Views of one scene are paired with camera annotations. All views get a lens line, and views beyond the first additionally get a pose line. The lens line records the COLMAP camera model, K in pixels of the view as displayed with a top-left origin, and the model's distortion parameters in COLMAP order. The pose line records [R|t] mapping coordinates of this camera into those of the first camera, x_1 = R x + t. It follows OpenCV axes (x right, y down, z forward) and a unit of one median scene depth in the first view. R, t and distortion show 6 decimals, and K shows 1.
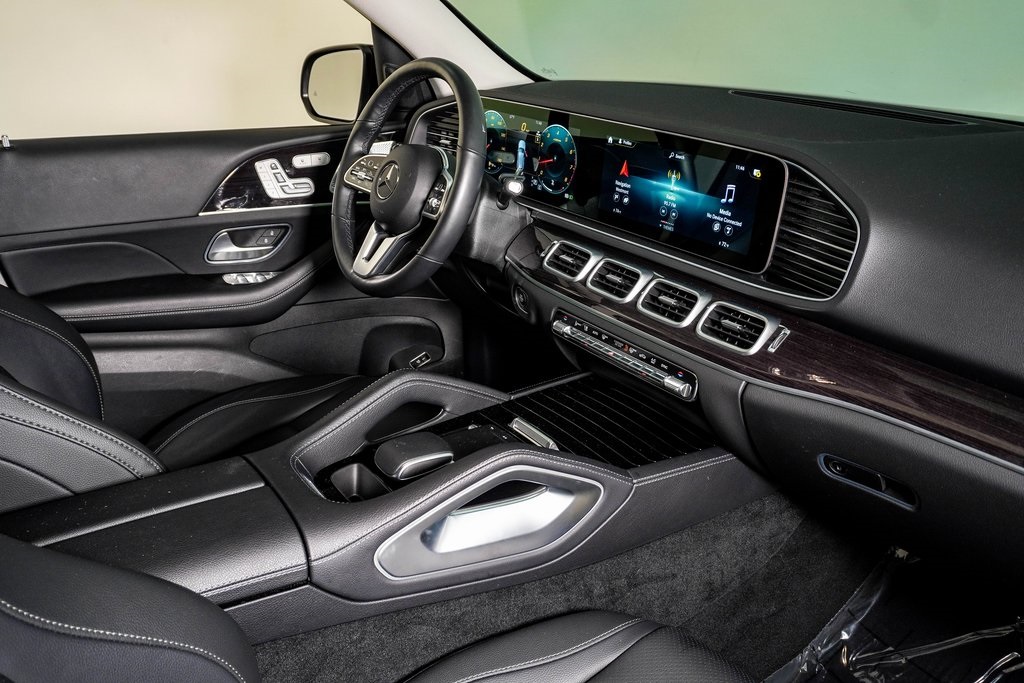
lens RADIAL K [[902.8, 0, 513.5], [0, 902.8, 339.4], [0, 0, 1]] dist [-0.032856, -0.009553]
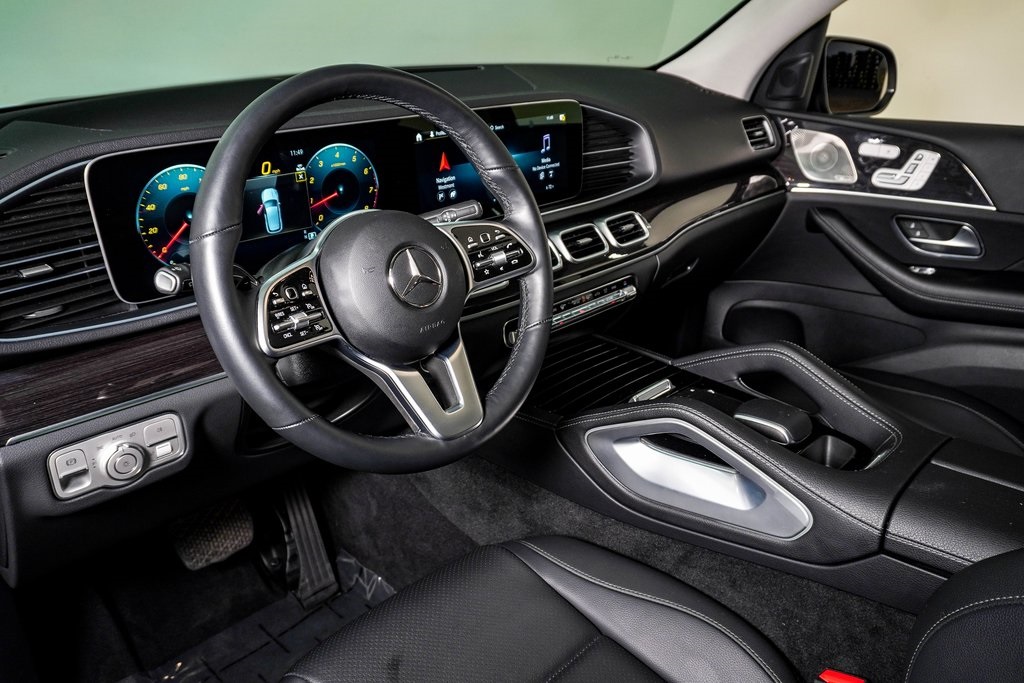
lens RADIAL K [[791.0, 0, 504.8], [0, 791.0, 339.3], [0, 0, 1]] dist [-0.009249, 0.032402]
pose [[-0.189564, -0.400055, 0.896672, -0.673079], [0.354931, 0.823556, 0.442470, -0.373589], [-0.915472, 0.402133, -0.014125, 1.029977]]
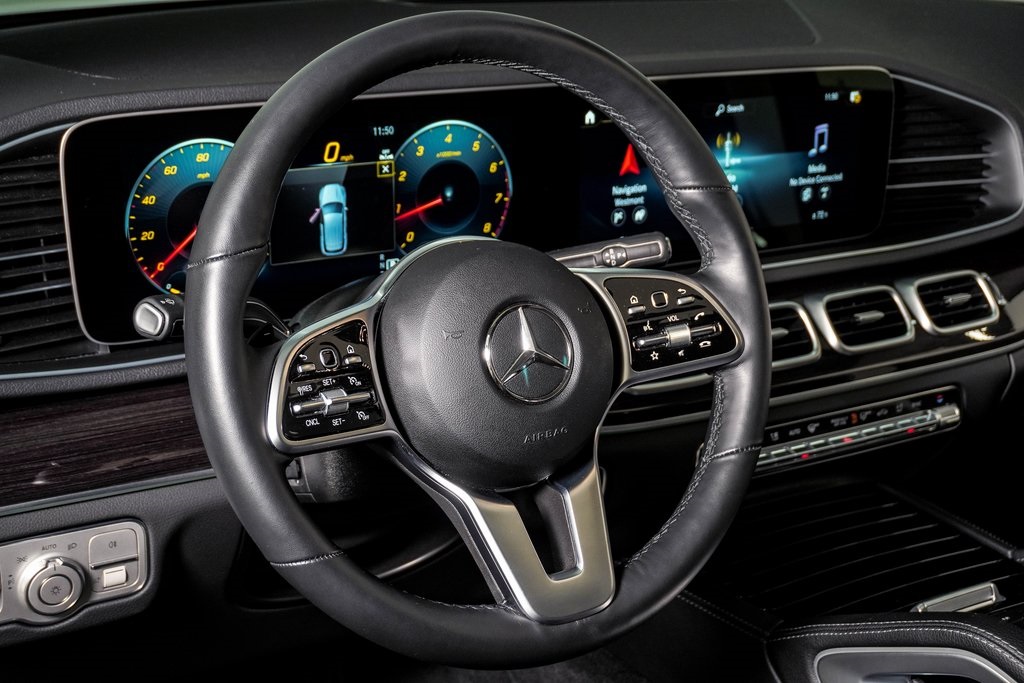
lens RADIAL K [[1518.1, 0, 511.2], [0, 1518.1, 341.0], [0, 0, 1]] dist [0.037665, 0.000000]
pose [[0.031749, -0.340205, 0.939815, -0.765407], [0.326419, 0.892261, 0.311964, -0.399429], [-0.944692, 0.296868, 0.139378, 0.975400]]
